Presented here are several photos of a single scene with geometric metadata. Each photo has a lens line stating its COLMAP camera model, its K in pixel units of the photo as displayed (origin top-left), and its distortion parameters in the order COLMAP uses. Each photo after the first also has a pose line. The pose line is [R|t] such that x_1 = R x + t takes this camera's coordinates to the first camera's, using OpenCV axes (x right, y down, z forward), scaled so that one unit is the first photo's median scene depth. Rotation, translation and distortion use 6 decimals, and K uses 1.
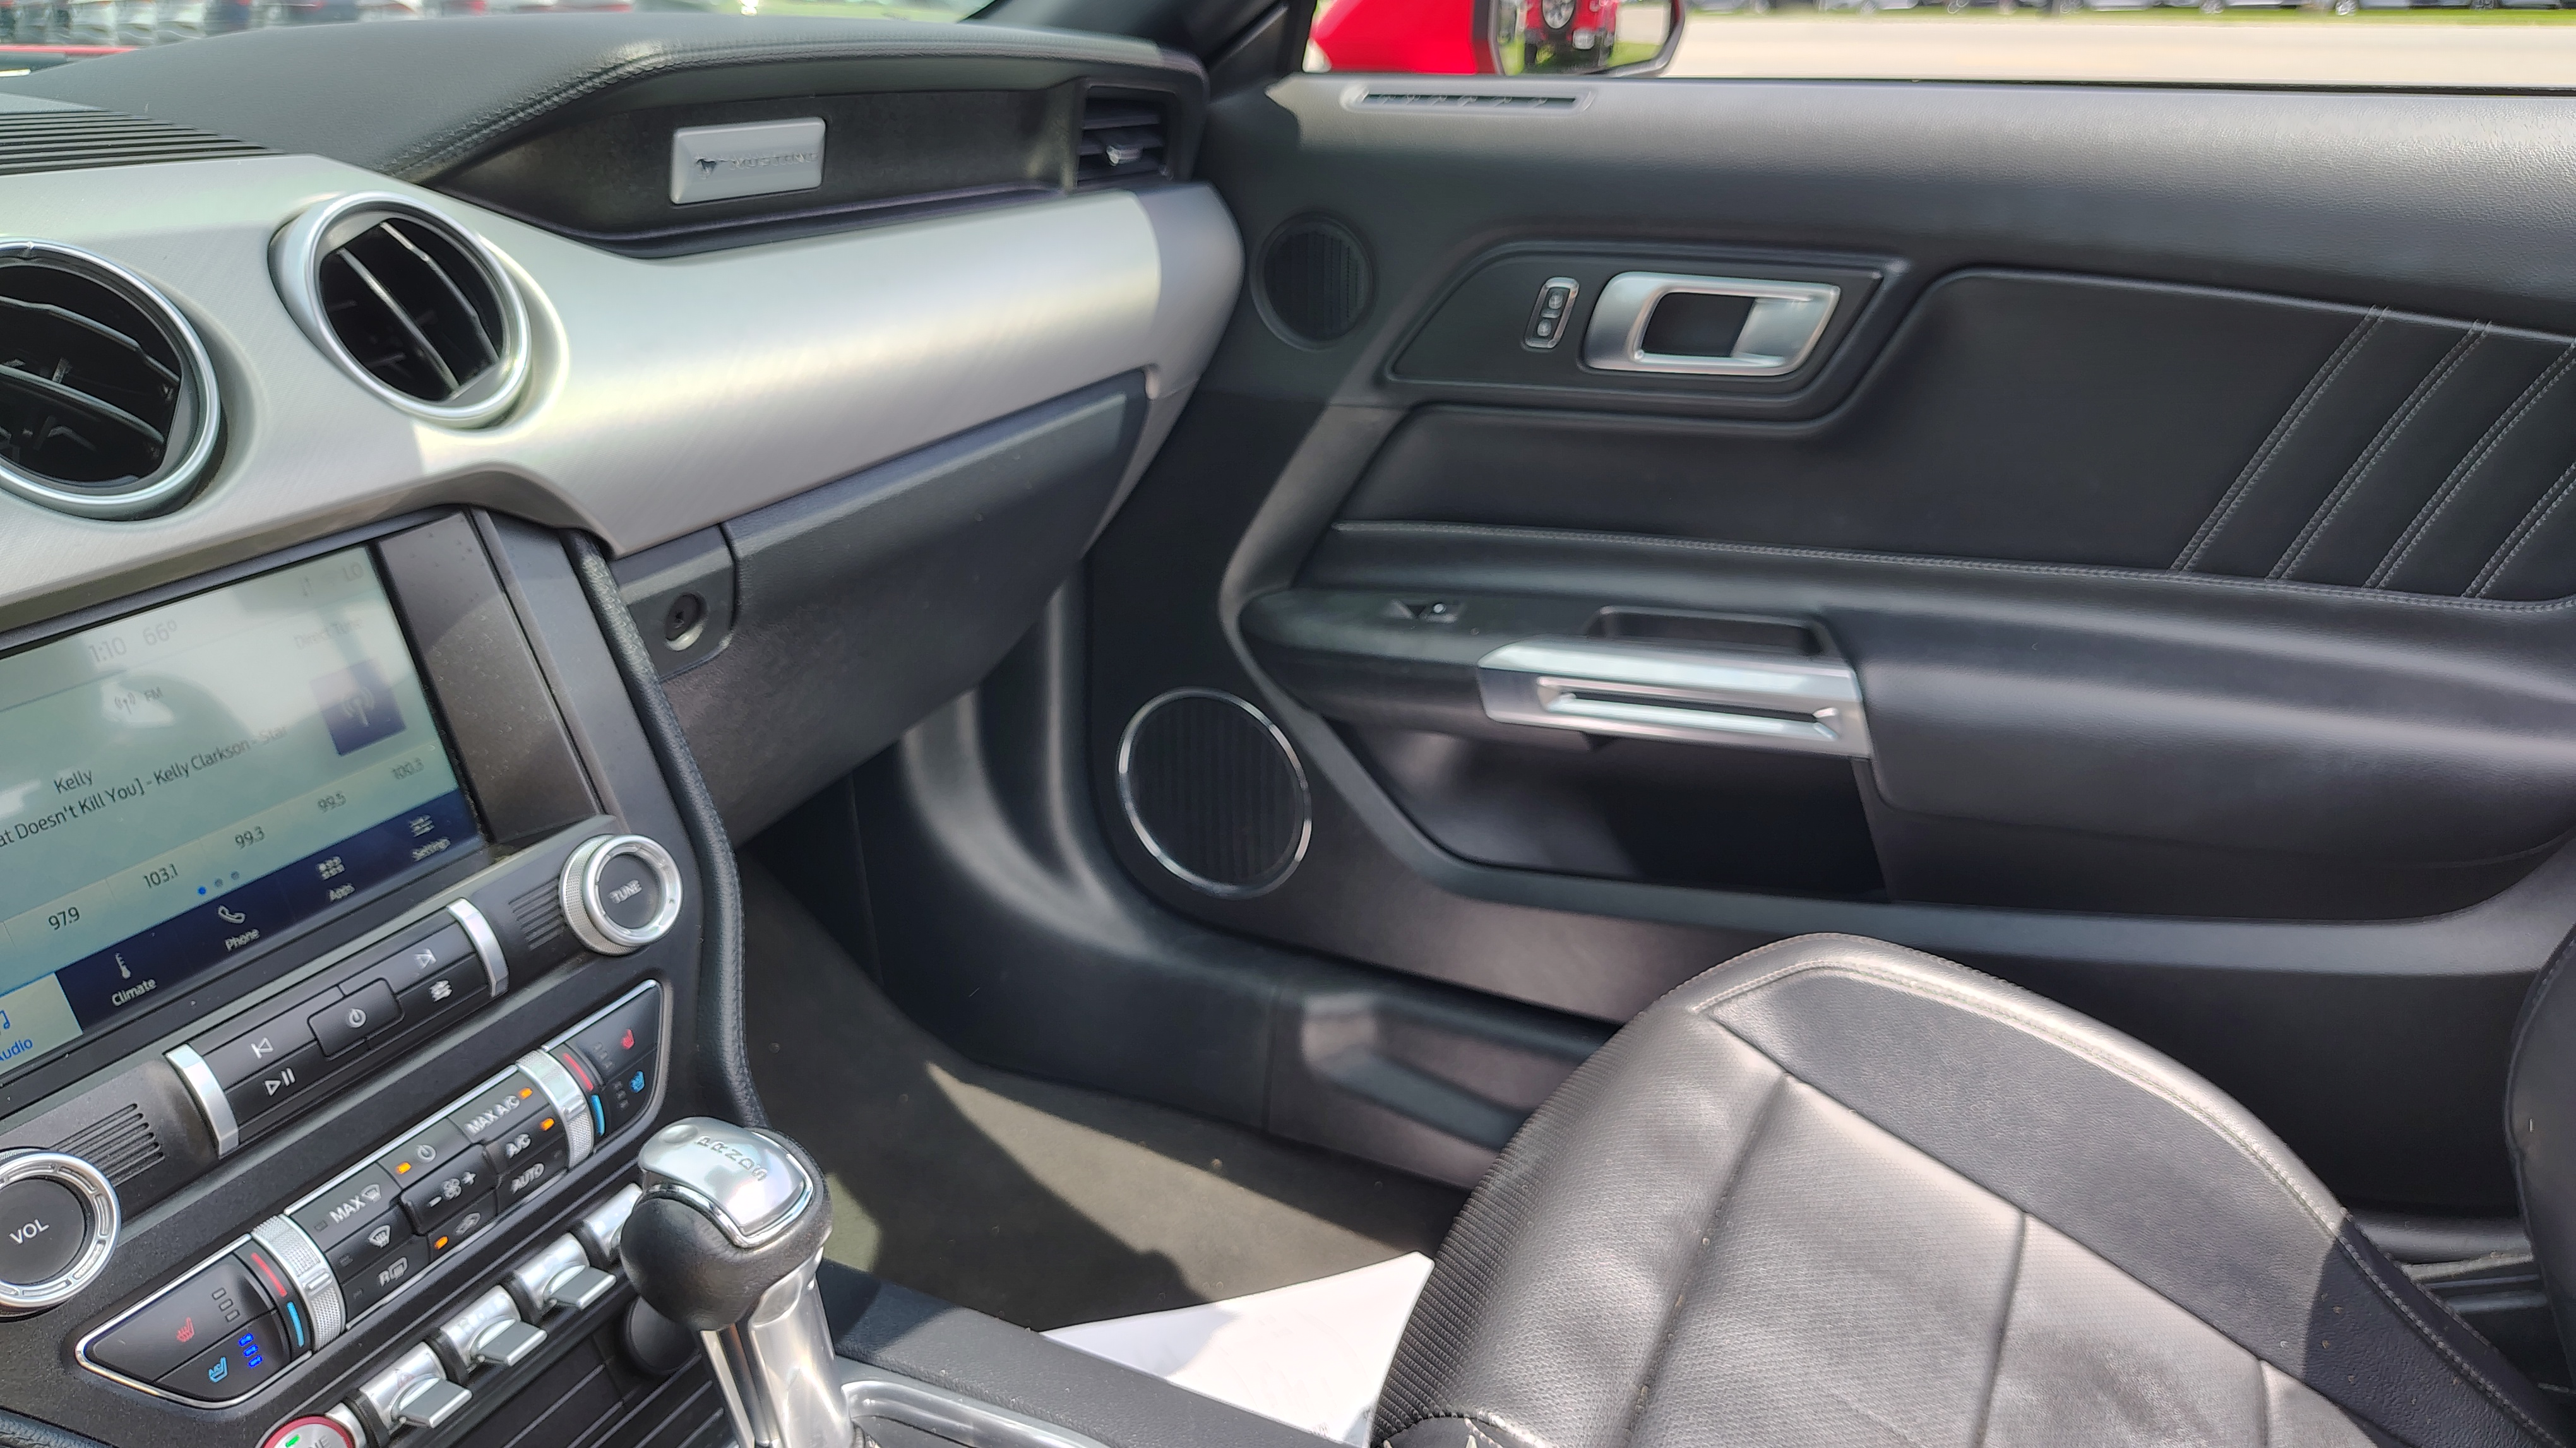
lens RADIAL K [[1809.1, 0, 1293.8], [0, 1809.1, 733.3], [0, 0, 1]] dist [0.041781, -0.083320]
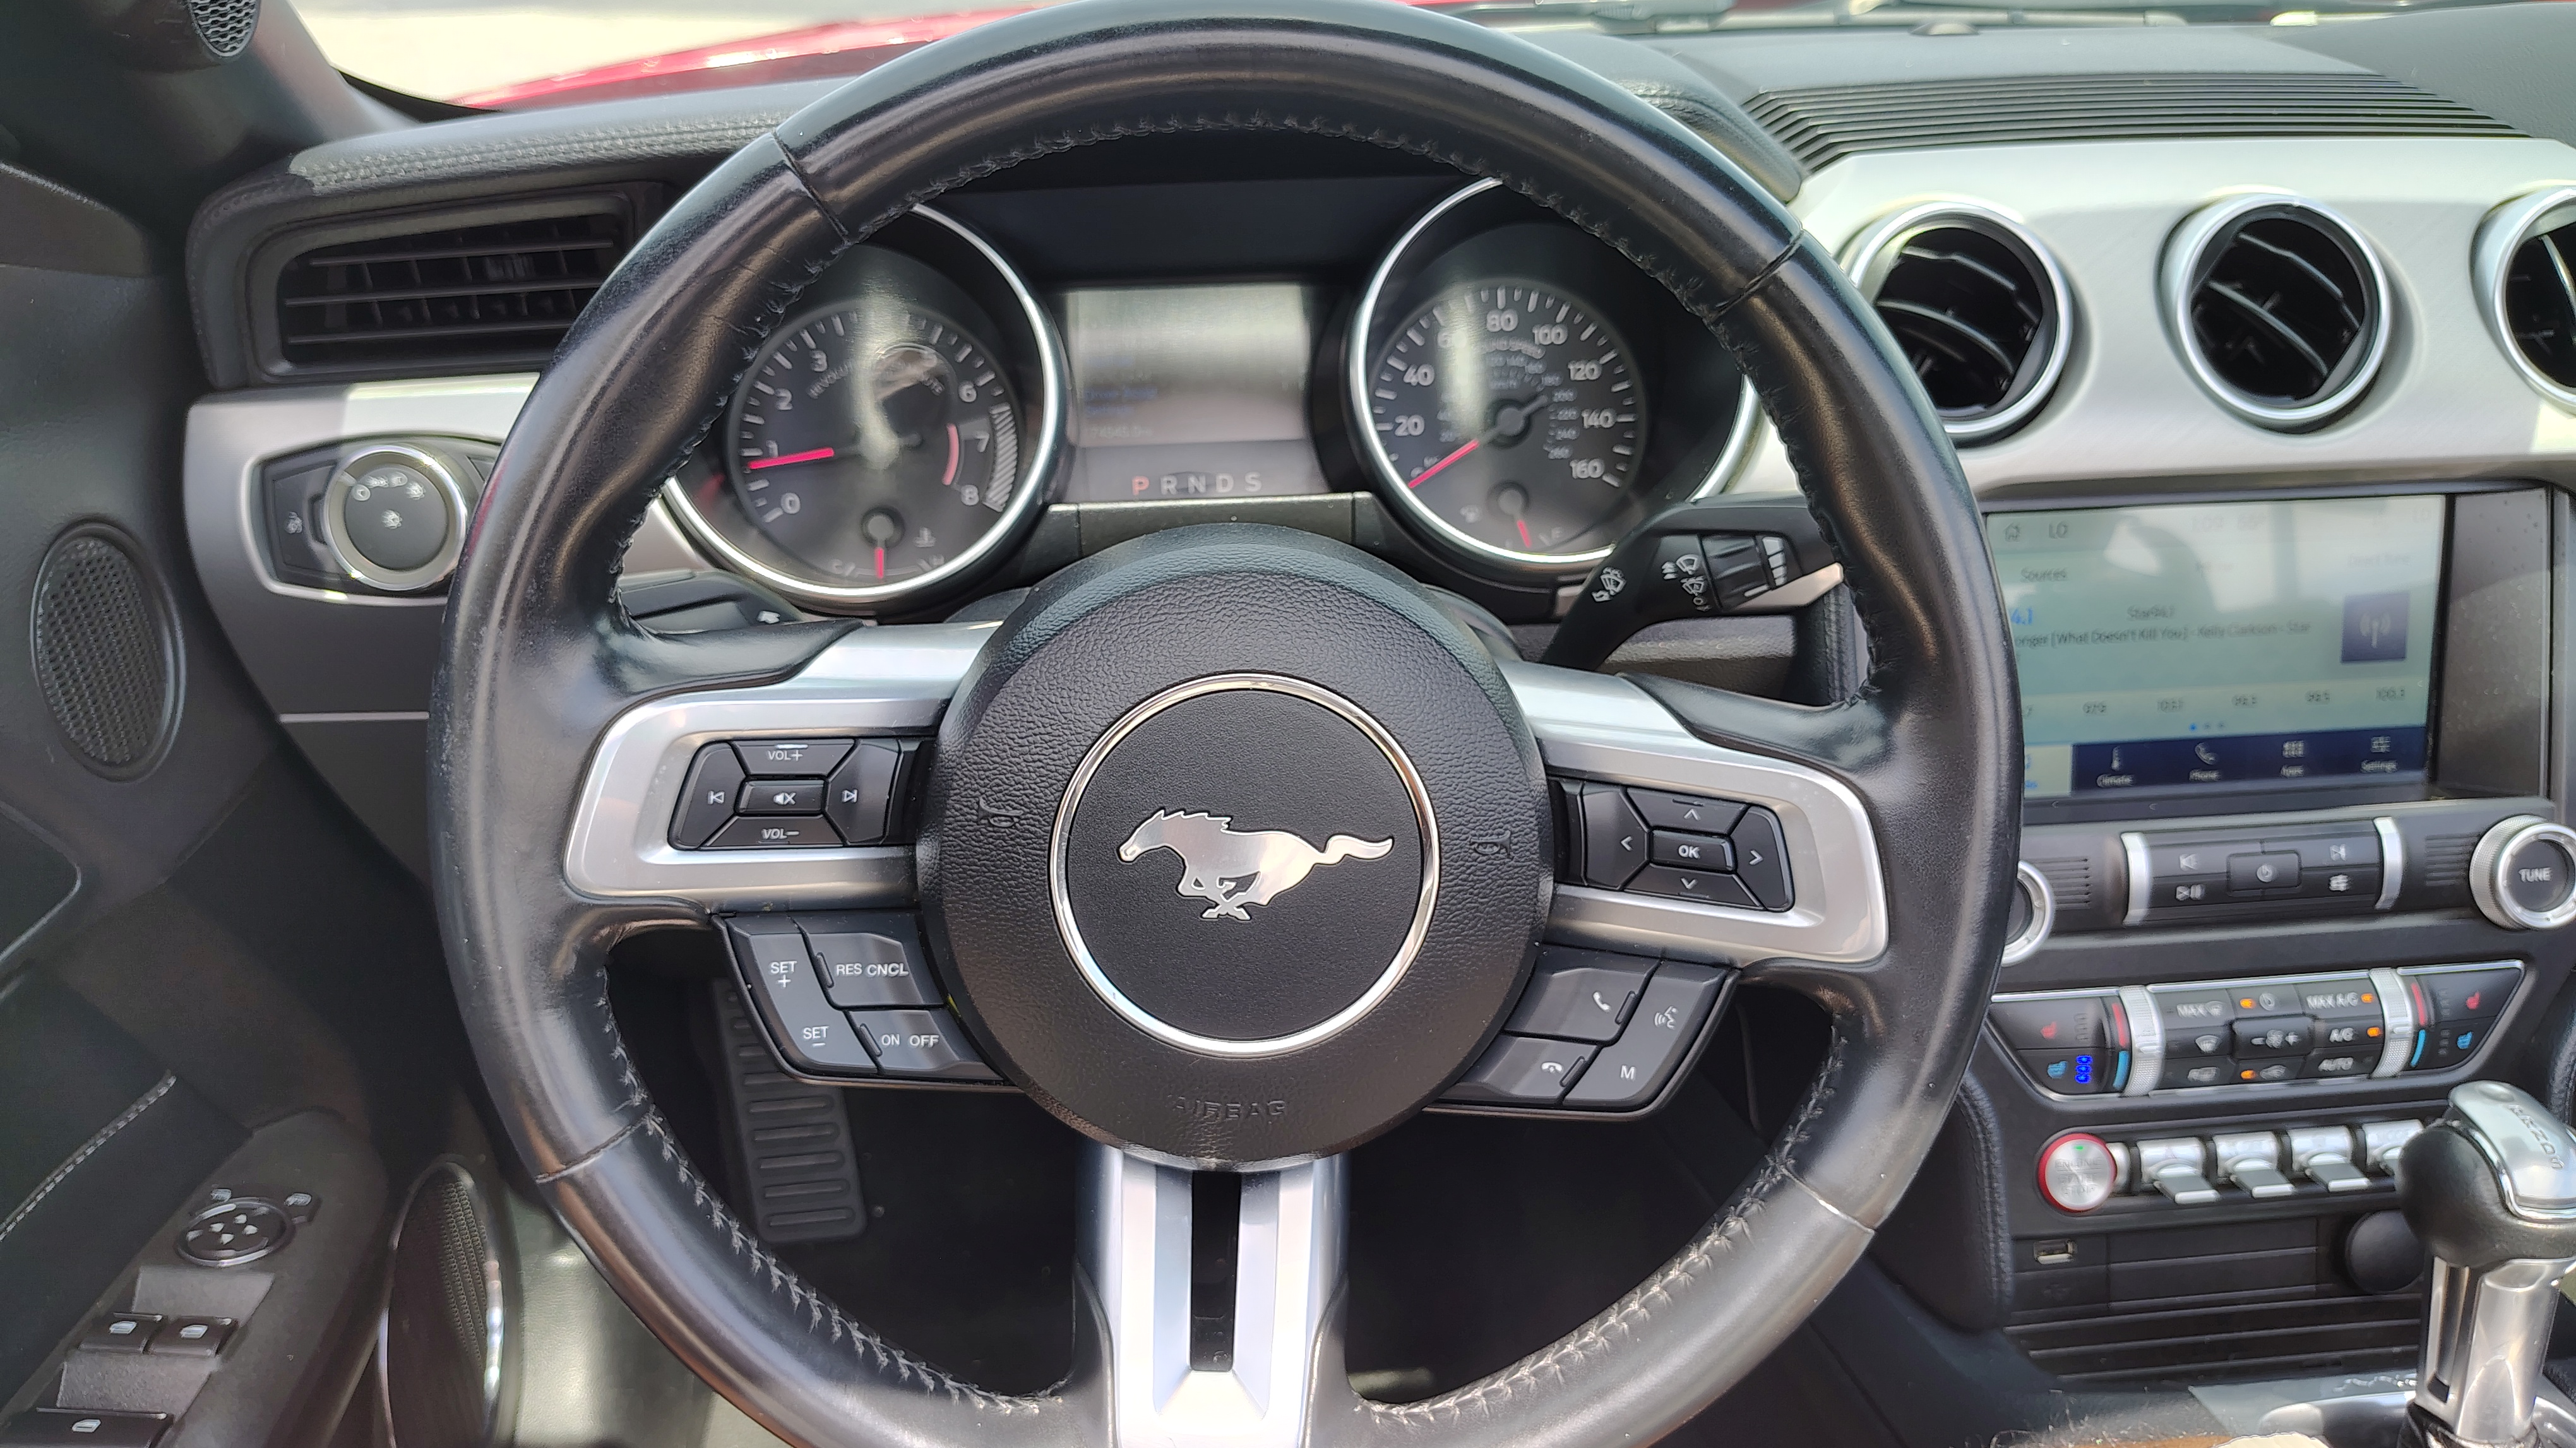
lens RADIAL K [[1809.1, 0, 1293.8], [0, 1809.1, 733.3], [0, 0, 1]] dist [0.041781, -0.083320]
pose [[0.517056, 0.367973, -0.772819, 0.042373], [-0.318421, 0.920768, 0.225378, 0.005374], [0.794520, 0.129549, 0.593258, -0.215253]]
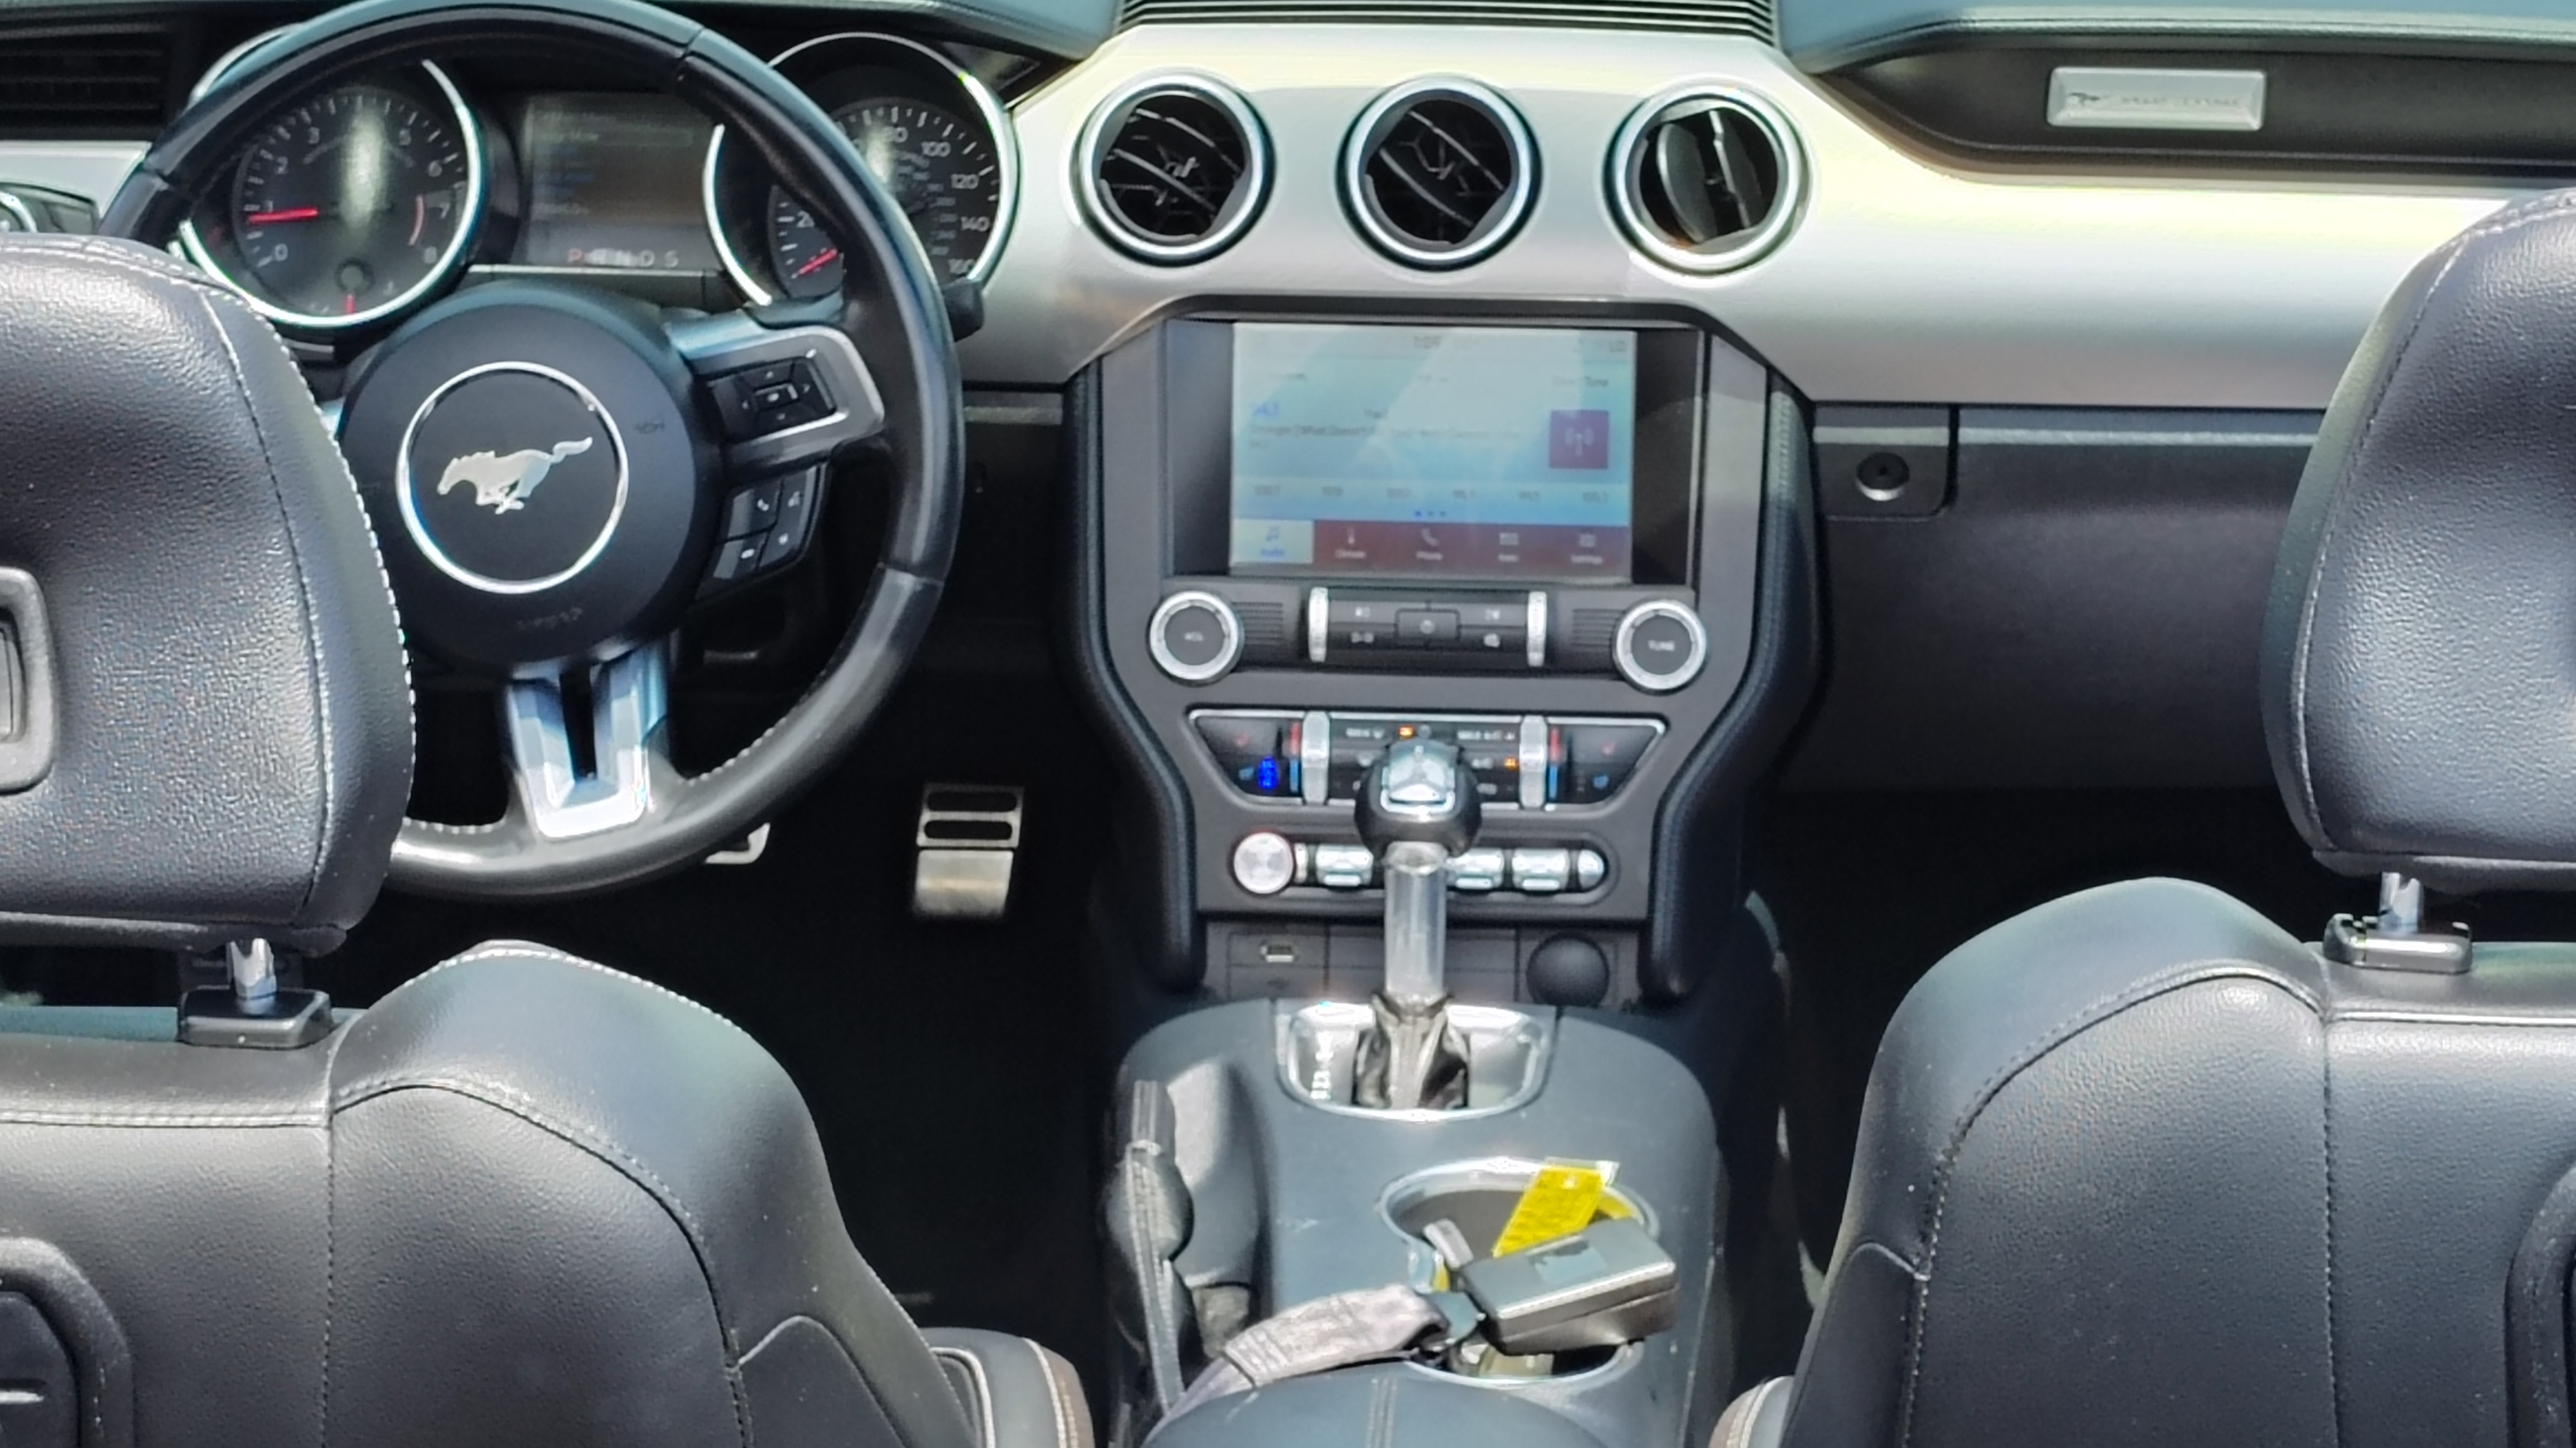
lens RADIAL K [[6133.7, 0, 1288.0], [0, 6133.7, 724.0], [0, 0, 1]] dist [0.288018, -0.180773]
pose [[0.384708, 0.347959, -0.854941, 3.443967], [-0.357082, 0.910213, 0.209774, -0.716606], [0.851171, 0.224583, 0.474416, -1.325822]]
